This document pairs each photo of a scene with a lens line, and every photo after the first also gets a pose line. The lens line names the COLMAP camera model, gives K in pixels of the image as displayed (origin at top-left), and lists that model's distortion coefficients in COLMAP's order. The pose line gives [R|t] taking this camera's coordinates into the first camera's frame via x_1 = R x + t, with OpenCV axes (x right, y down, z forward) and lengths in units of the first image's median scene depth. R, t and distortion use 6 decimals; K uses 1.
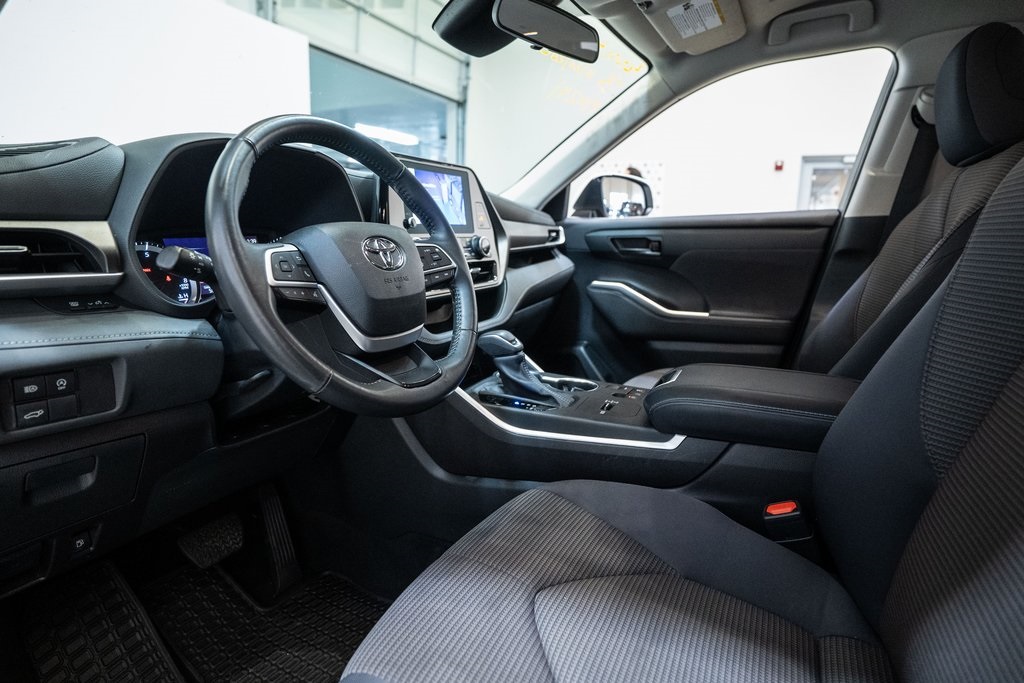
lens RADIAL K [[530.6, 0, 509.1], [0, 530.6, 340.3], [0, 0, 1]] dist [-0.055973, 0.011222]
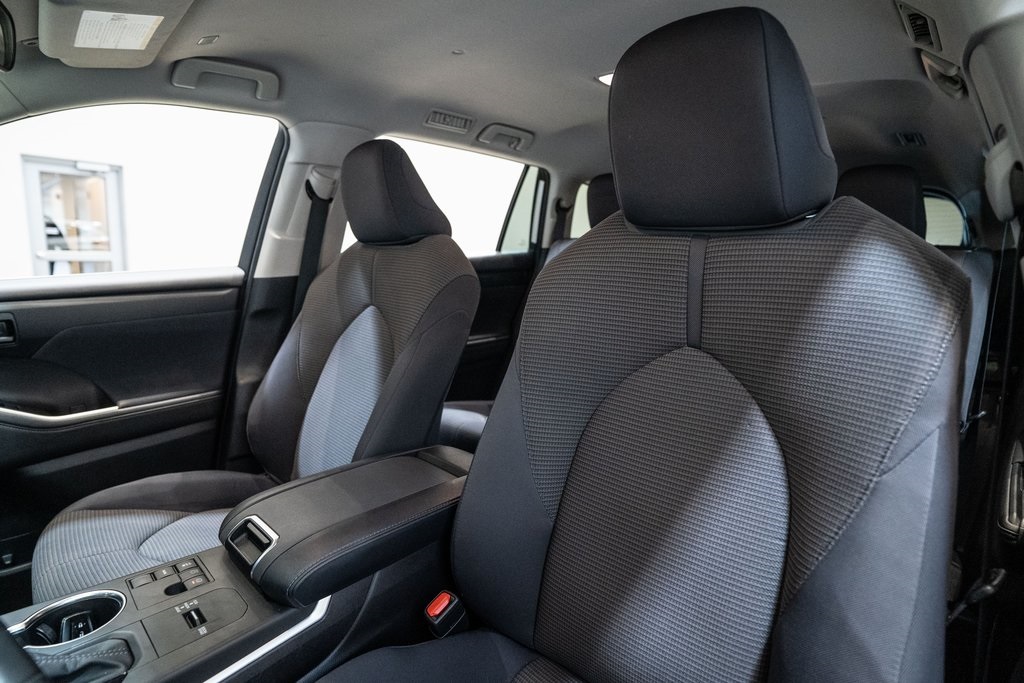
lens RADIAL K [[530.6, 0, 509.7], [0, 530.6, 331.1], [0, 0, 1]] dist [-0.055973, 0.011222]
pose [[0.262535, -0.160501, 0.951480, -0.222952], [0.169813, 0.978364, 0.118181, -0.199205], [-0.949863, 0.130547, 0.284110, 0.304337]]
